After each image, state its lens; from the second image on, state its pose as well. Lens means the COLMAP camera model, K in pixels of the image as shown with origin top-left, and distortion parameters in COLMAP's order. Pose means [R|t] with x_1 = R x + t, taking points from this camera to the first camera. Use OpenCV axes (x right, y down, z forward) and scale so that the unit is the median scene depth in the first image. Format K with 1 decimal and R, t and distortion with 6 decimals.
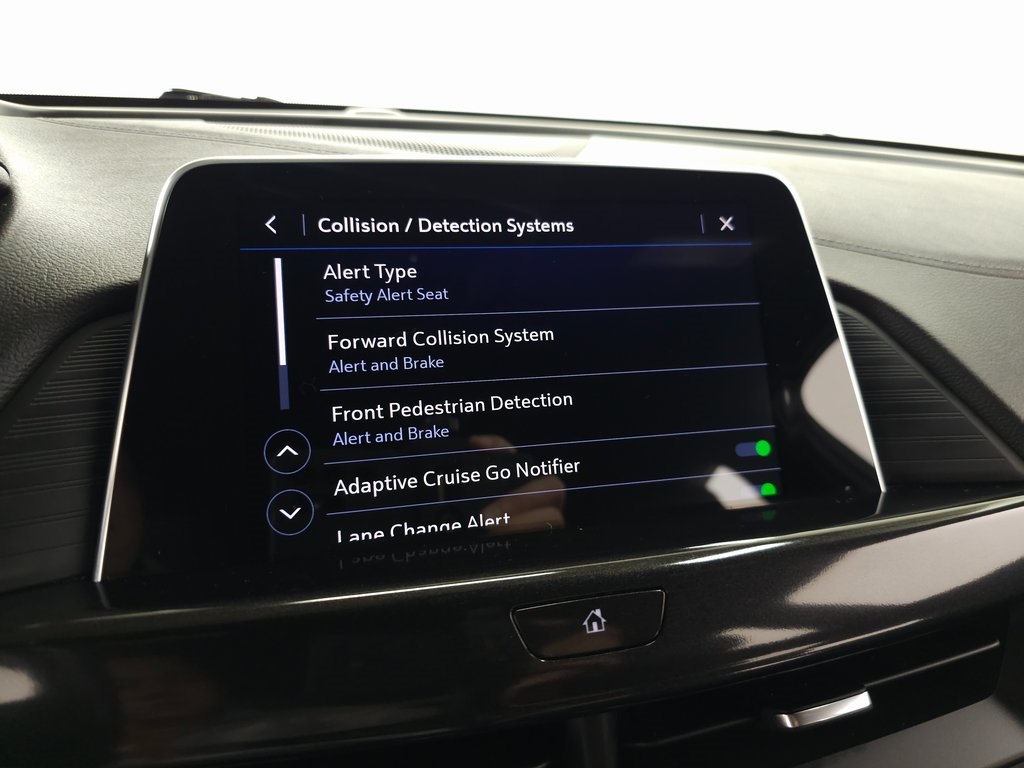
lens RADIAL K [[699.4, 0, 528.5], [0, 699.4, 373.0], [0, 0, 1]] dist [0.025352, -0.043883]
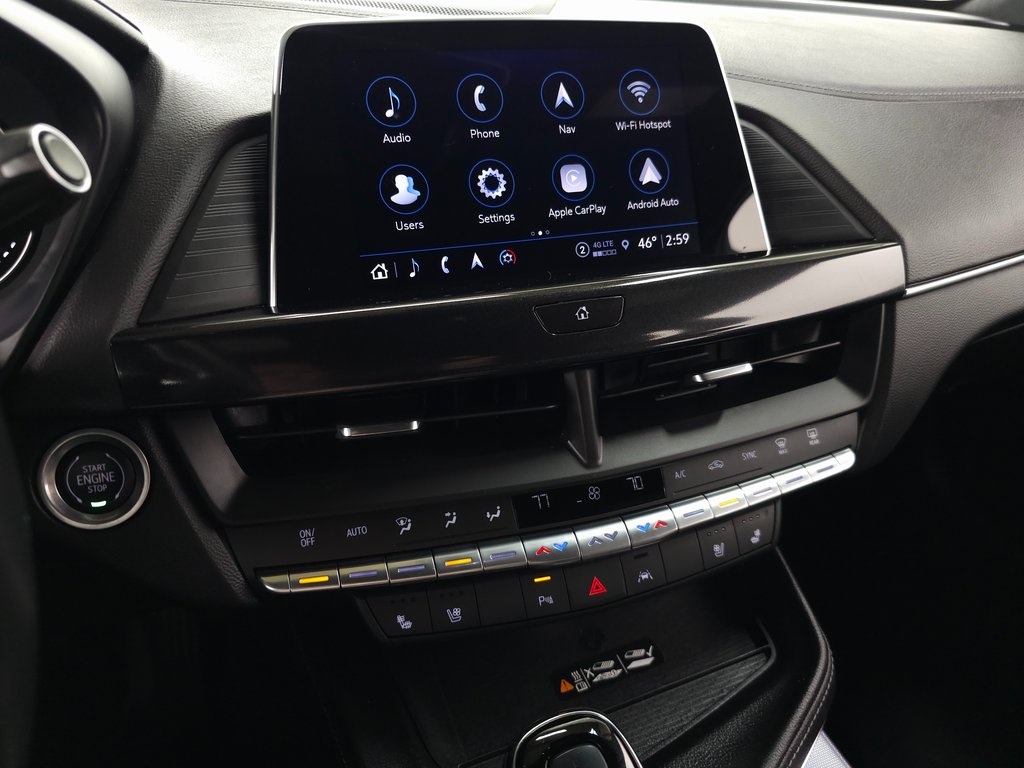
lens RADIAL K [[699.4, 0, 518.5], [0, 699.4, 382.2], [0, 0, 1]] dist [0.025352, -0.043883]
pose [[0.997720, -0.052365, 0.042568, -0.106823], [0.043702, 0.982006, 0.183724, 0.157264], [-0.051423, -0.181445, 0.982056, -0.514503]]
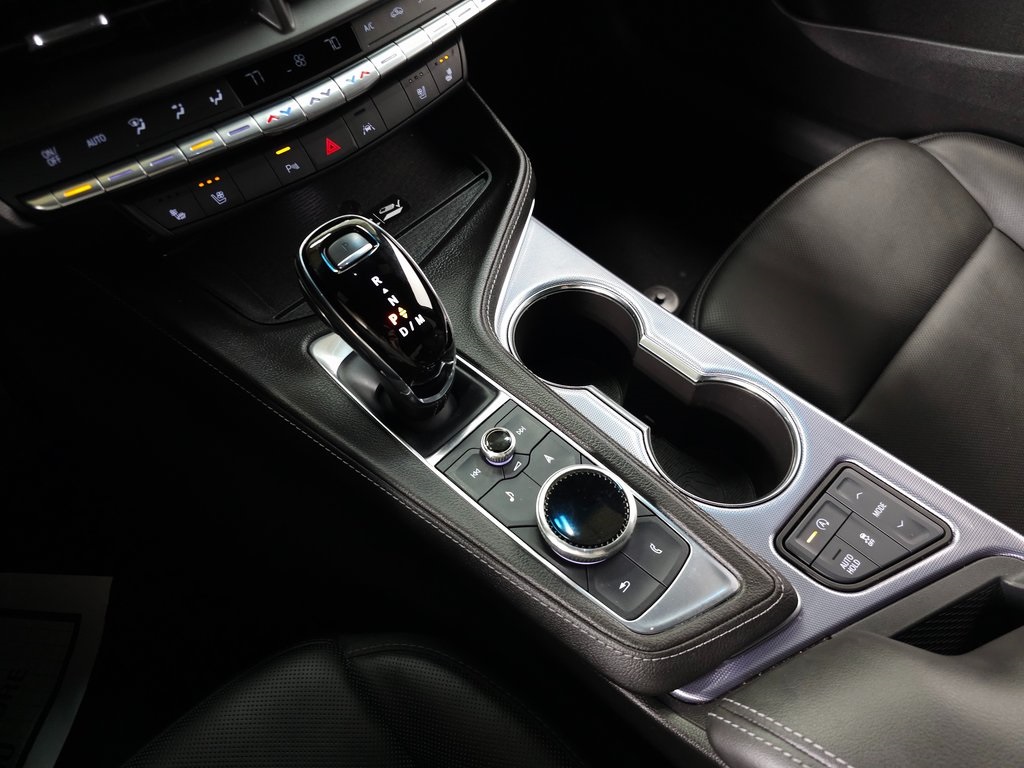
lens RADIAL K [[699.4, 0, 526.6], [0, 699.4, 386.1], [0, 0, 1]] dist [0.025352, -0.043883]
pose [[0.877678, -0.411775, 0.245199, -0.151262], [0.178165, 0.755307, 0.630689, 0.287955], [-0.444902, -0.509856, 0.736280, -0.972032]]
